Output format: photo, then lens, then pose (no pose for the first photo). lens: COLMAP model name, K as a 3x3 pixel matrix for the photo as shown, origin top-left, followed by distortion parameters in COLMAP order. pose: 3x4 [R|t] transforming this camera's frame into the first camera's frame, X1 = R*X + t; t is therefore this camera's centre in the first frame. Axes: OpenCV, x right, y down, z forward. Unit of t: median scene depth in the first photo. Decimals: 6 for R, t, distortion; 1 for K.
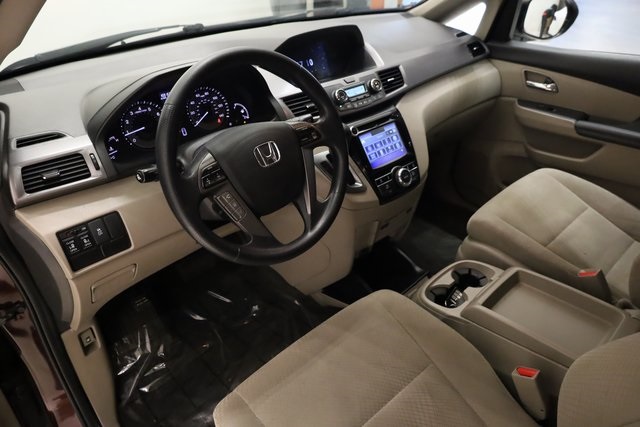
lens RADIAL K [[433.4, 0, 320.0], [0, 433.4, 213.5], [0, 0, 1]] dist [-0.008907, -0.001672]
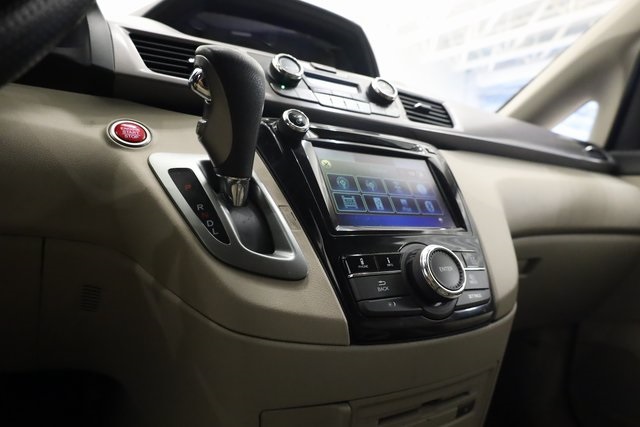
lens RADIAL K [[433.4, 0, 320.0], [0, 433.4, 213.5], [0, 0, 1]] dist [-0.008907, -0.001672]
pose [[0.978534, 0.074545, -0.192131, 0.164038], [-0.160761, 0.859436, -0.485311, 0.048939], [0.128947, 0.505780, 0.852971, 0.686062]]
